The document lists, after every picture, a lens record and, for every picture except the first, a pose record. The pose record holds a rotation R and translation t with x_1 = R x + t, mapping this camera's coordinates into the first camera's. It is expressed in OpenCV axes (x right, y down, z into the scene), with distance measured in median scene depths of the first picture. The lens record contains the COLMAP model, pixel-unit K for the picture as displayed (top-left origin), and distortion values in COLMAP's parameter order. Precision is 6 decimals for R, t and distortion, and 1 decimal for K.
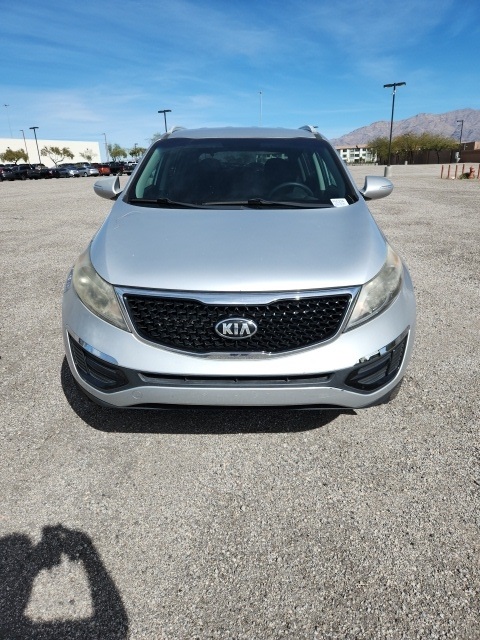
lens RADIAL K [[439.2, 0, 240.0], [0, 439.2, 320.0], [0, 0, 1]] dist [0.023929, -0.003523]
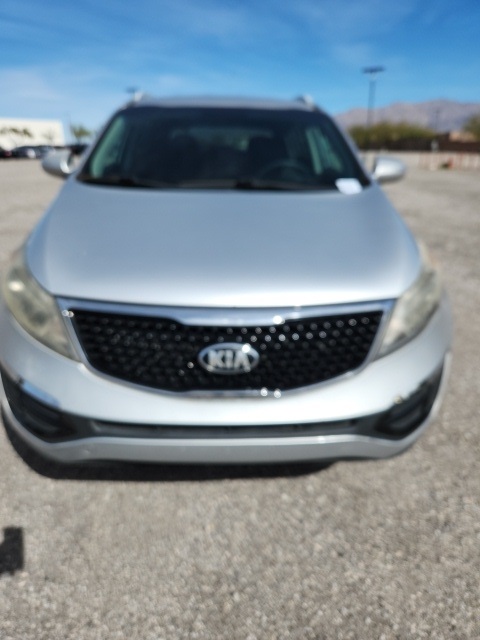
lens RADIAL K [[454.7, 0, 236.0], [0, 454.7, 321.0], [0, 0, 1]] dist [-0.008554, -0.004417]
pose [[0.998406, 0.000652, 0.056433, -0.034084], [-0.001897, 0.999756, 0.022017, -0.051261], [-0.056405, -0.022089, 0.998164, 0.234692]]
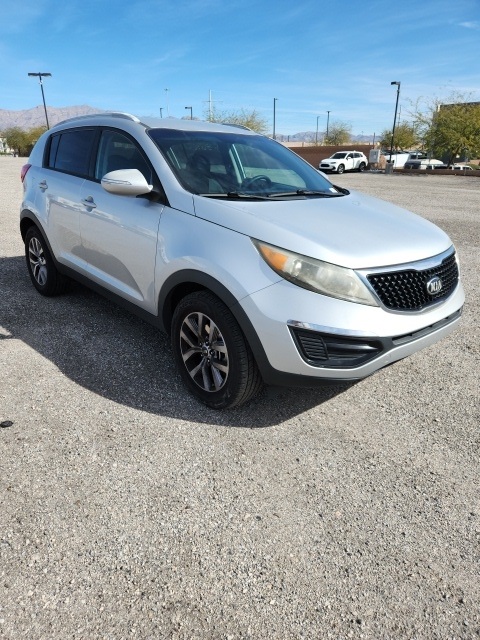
lens RADIAL K [[439.2, 0, 240.0], [0, 439.2, 320.0], [0, 0, 1]] dist [0.023929, -0.003523]
pose [[0.732280, -0.215043, 0.646160, -1.179716], [0.206744, 0.974253, 0.089933, -0.108545], [-0.648863, 0.067733, 0.757884, 0.334394]]
